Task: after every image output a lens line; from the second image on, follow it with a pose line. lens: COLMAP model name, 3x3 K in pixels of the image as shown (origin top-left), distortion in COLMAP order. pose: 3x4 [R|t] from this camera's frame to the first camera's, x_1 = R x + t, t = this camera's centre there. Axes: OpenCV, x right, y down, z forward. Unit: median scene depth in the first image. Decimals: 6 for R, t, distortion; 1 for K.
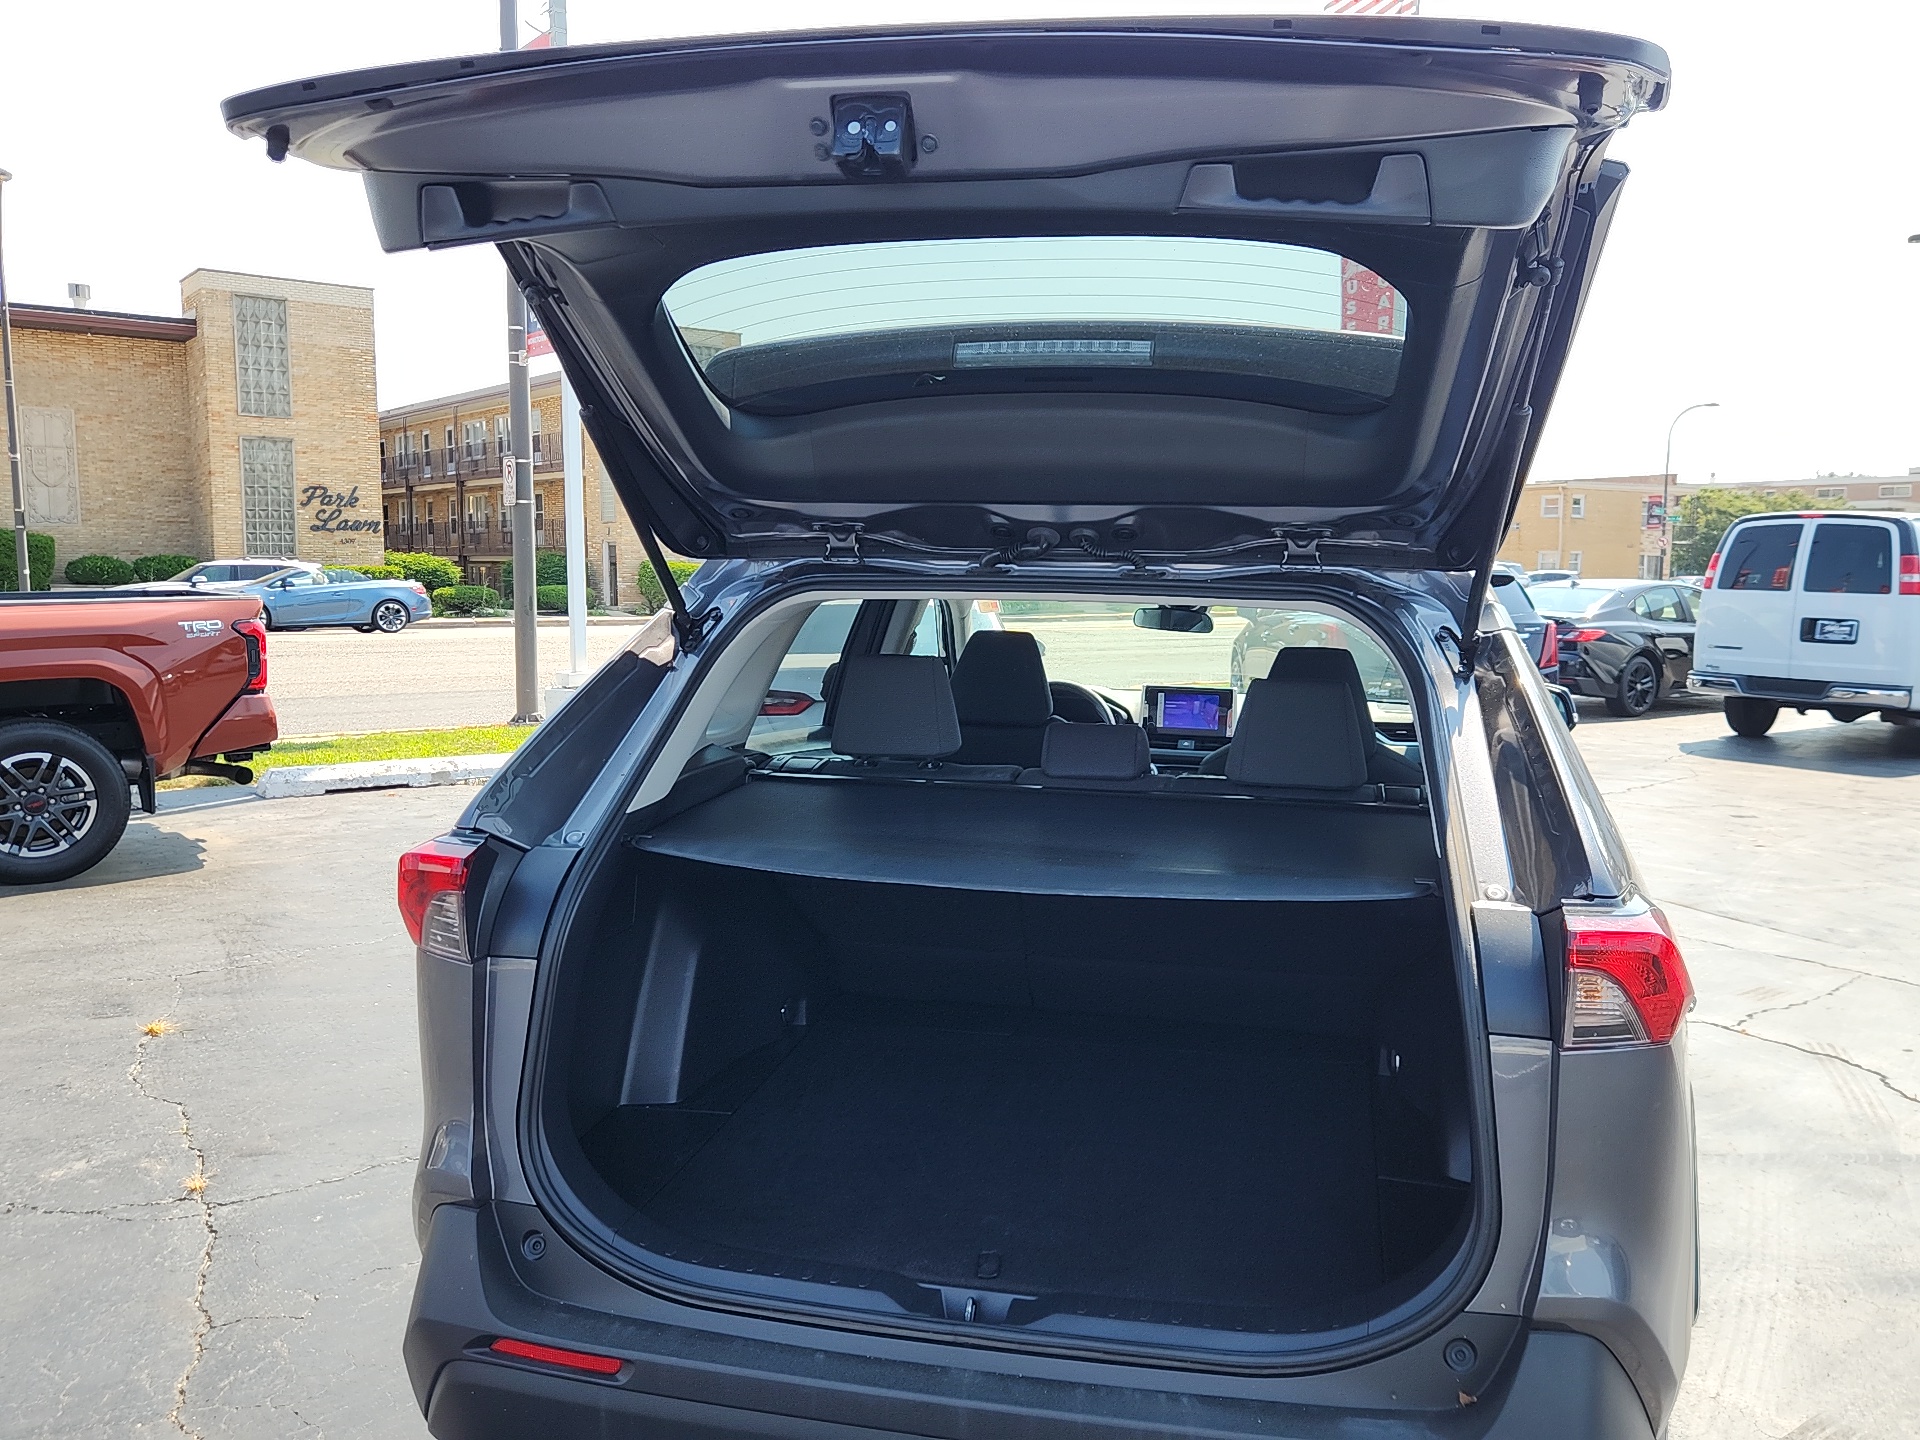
lens RADIAL K [[1550.2, 0, 975.0], [0, 1550.2, 739.6], [0, 0, 1]] dist [0.041371, -0.031723]
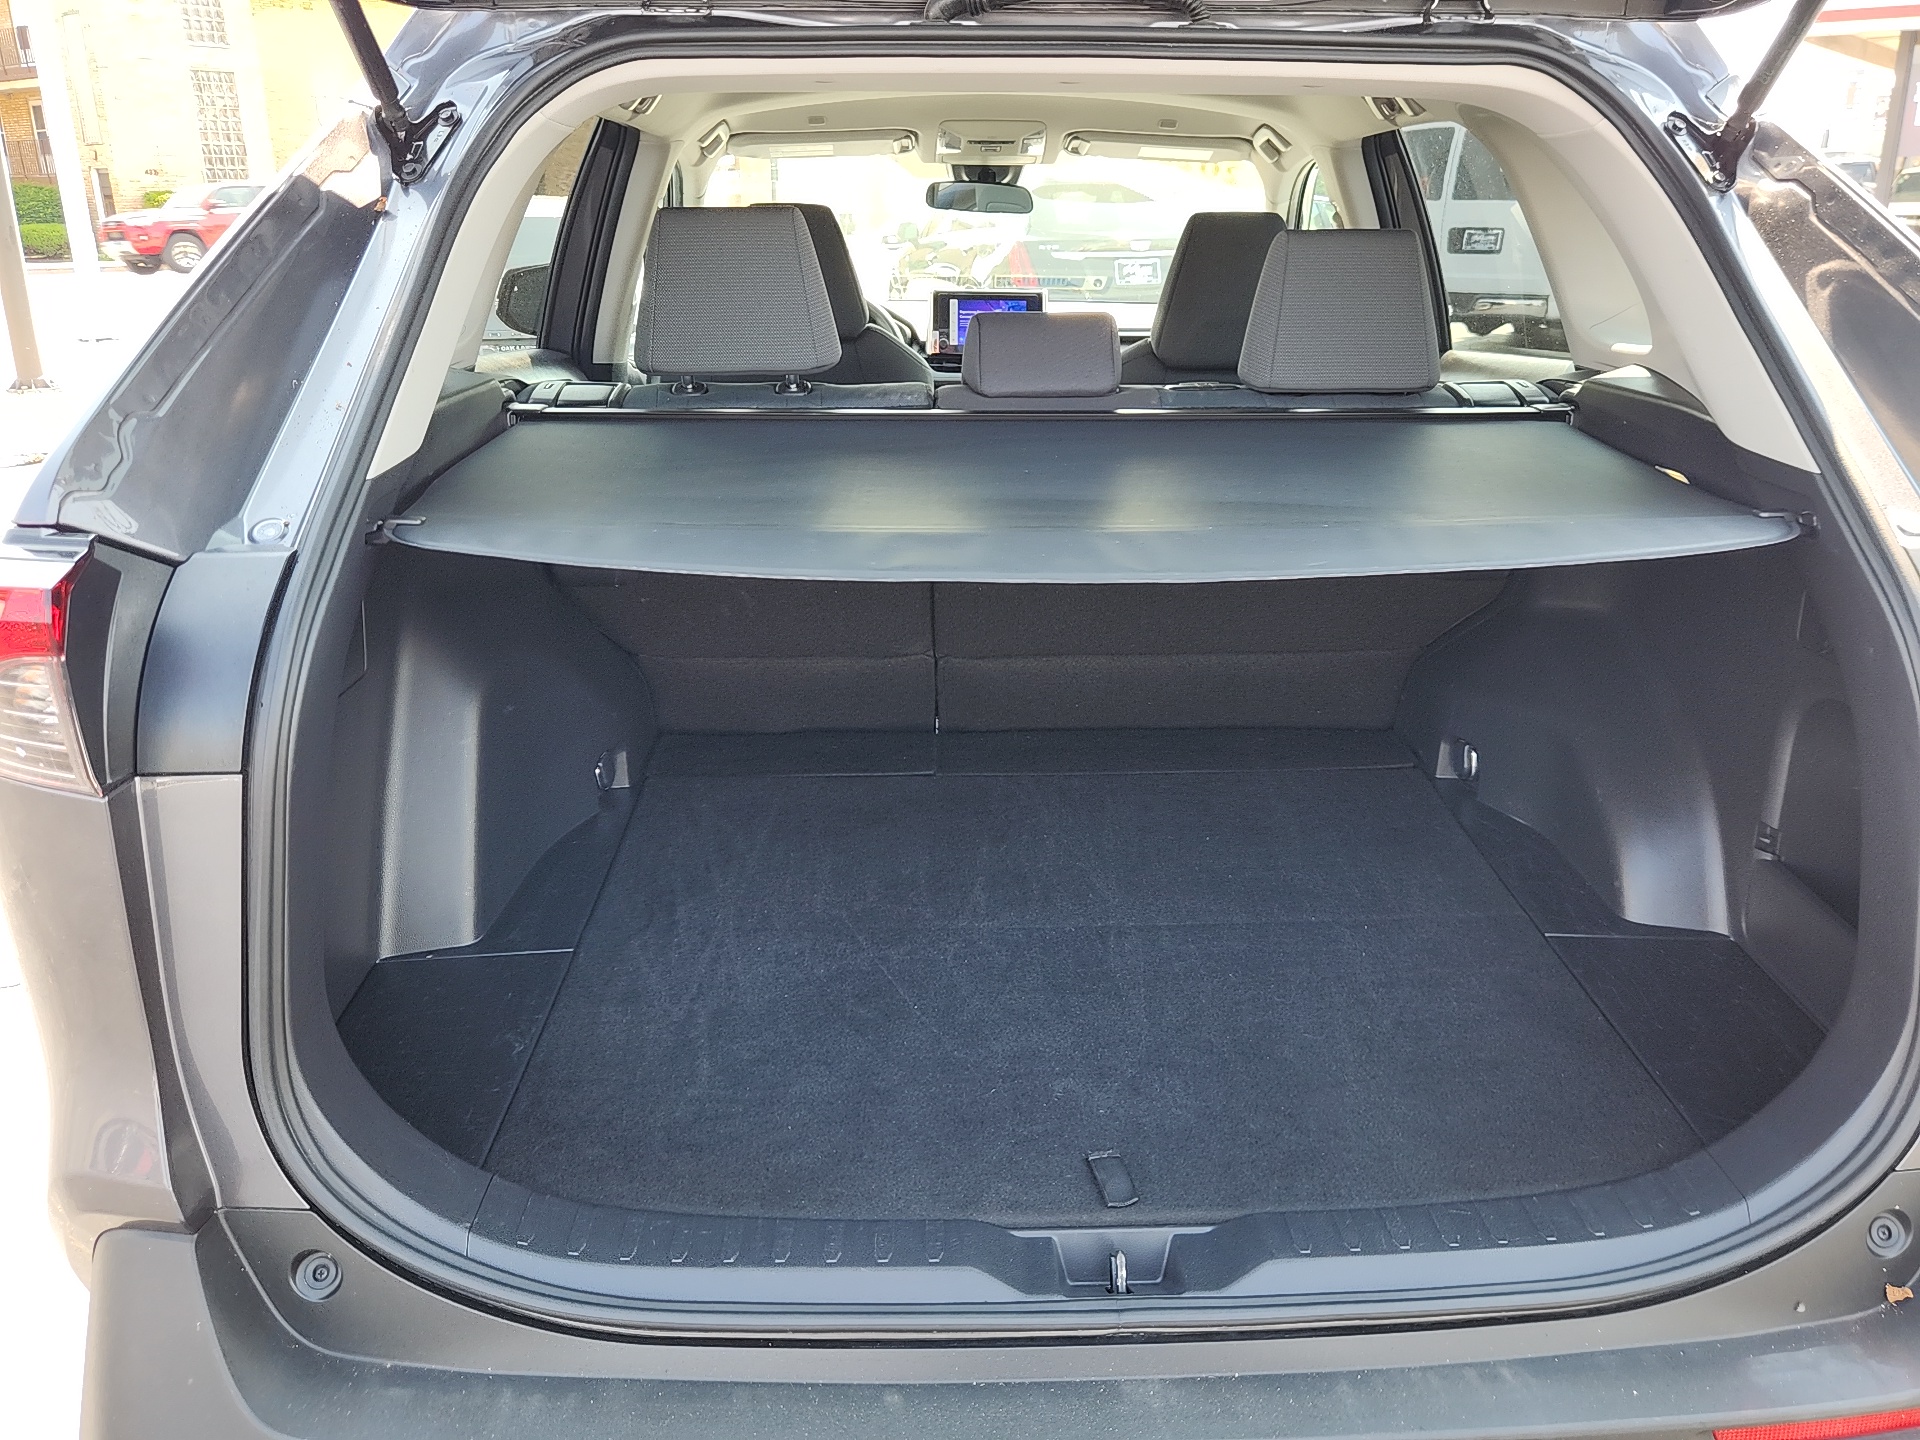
lens RADIAL K [[1569.8, 0, 1005.8], [0, 1569.8, 738.0], [0, 0, 1]] dist [0.051153, -0.046056]
pose [[0.965156, -0.096633, 0.243178, -0.136400], [0.041537, 0.974109, 0.222229, 0.019815], [-0.258357, -0.204384, 0.944182, 0.367899]]
